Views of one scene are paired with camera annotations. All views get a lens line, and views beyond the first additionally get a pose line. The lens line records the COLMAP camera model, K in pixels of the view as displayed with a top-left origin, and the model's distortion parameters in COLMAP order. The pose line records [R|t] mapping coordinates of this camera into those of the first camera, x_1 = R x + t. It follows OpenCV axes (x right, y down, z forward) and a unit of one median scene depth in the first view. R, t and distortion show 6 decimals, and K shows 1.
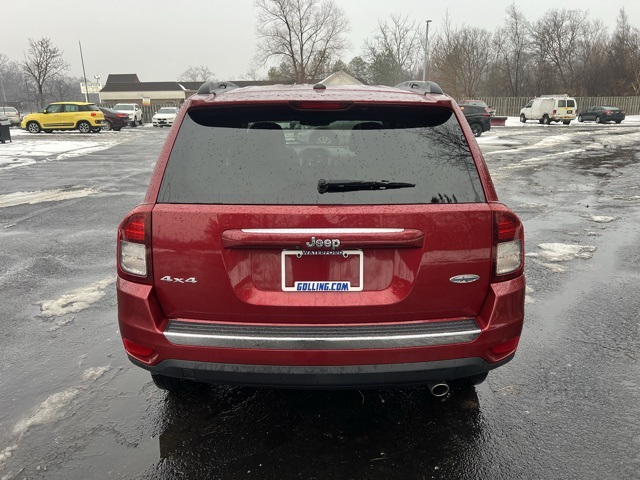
lens RADIAL K [[474.9, 0, 319.9], [0, 474.9, 239.3], [0, 0, 1]] dist [0.021758, -0.024943]
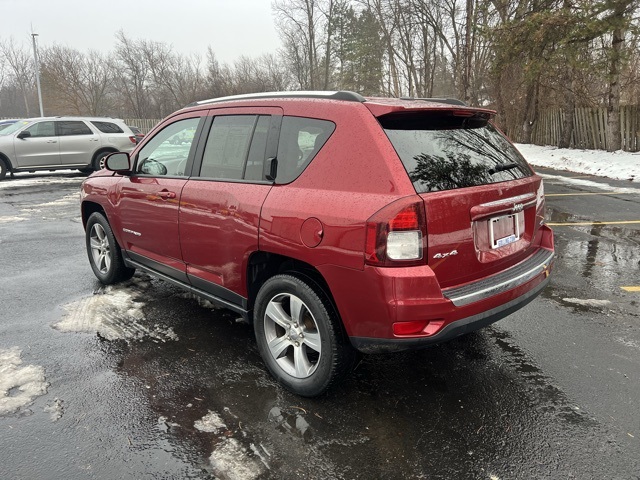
lens RADIAL K [[474.9, 0, 320.2], [0, 474.9, 241.2], [0, 0, 1]] dist [0.021758, -0.024943]
pose [[0.726300, -0.154075, 0.669887, -1.108177], [0.182081, 0.982866, 0.028647, -0.032145], [-0.662823, 0.101167, 0.741910, 0.278478]]
